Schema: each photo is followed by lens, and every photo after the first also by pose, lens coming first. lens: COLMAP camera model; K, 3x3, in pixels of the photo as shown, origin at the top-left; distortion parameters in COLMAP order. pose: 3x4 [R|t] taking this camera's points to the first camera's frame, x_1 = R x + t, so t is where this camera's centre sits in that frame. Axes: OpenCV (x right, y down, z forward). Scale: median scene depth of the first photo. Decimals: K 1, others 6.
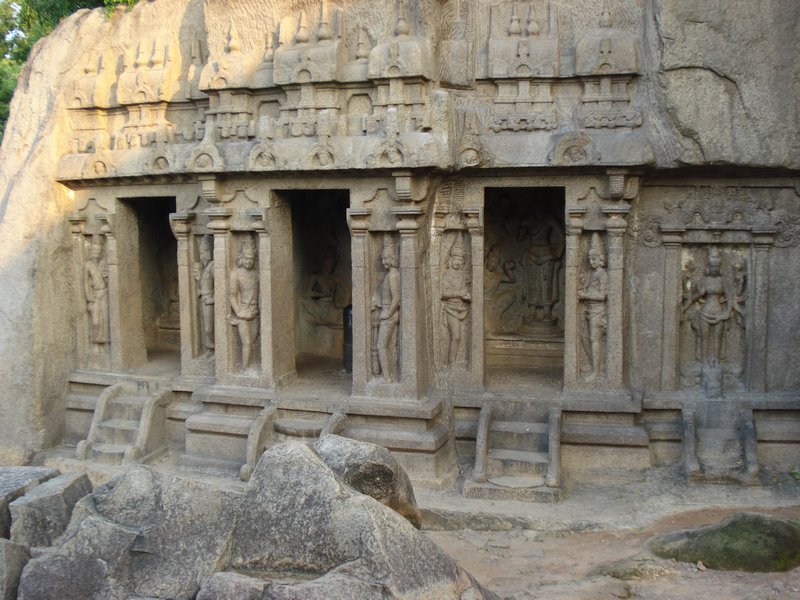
lens RADIAL K [[899.0, 0, 400.0], [0, 899.0, 300.0], [0, 0, 1]] dist [-0.049676, -0.082252]
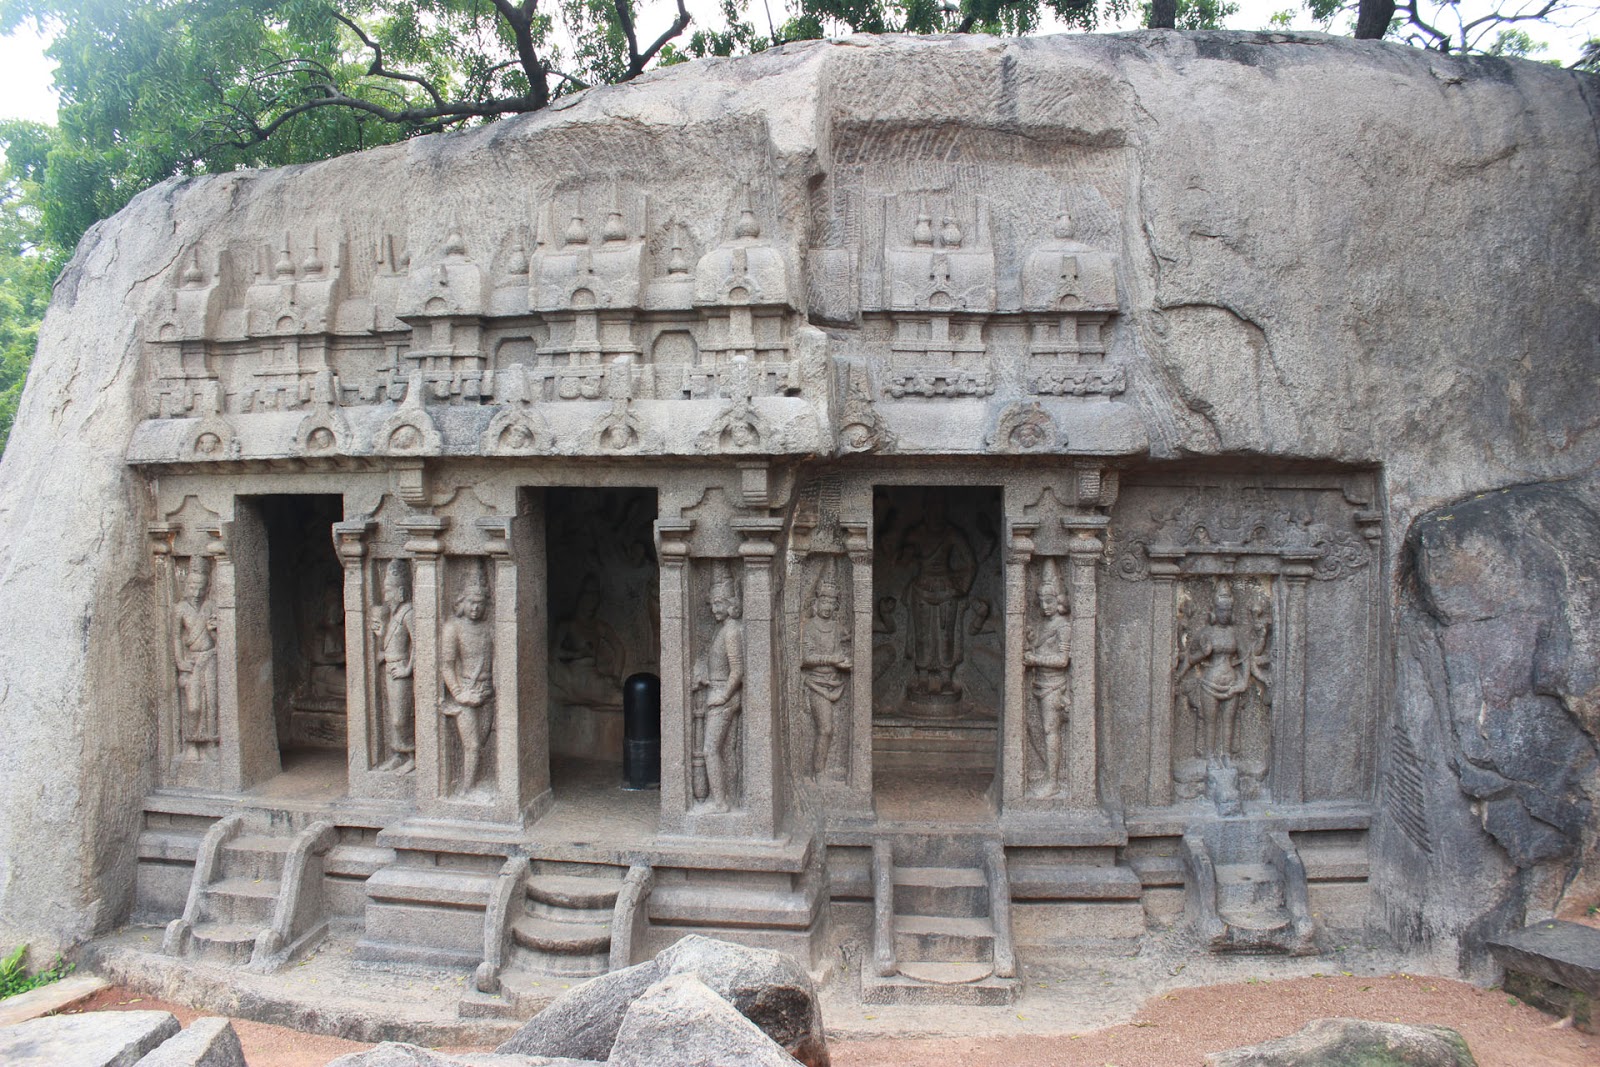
lens RADIAL K [[1307.7, 0, 800.0], [0, 1307.7, 533.5], [0, 0, 1]] dist [-0.147112, 0.132019]
pose [[0.985323, 0.001497, 0.170693, -0.109800], [0.009950, 0.997758, -0.066186, -0.034460], [-0.170410, 0.066913, 0.983099, 0.132119]]
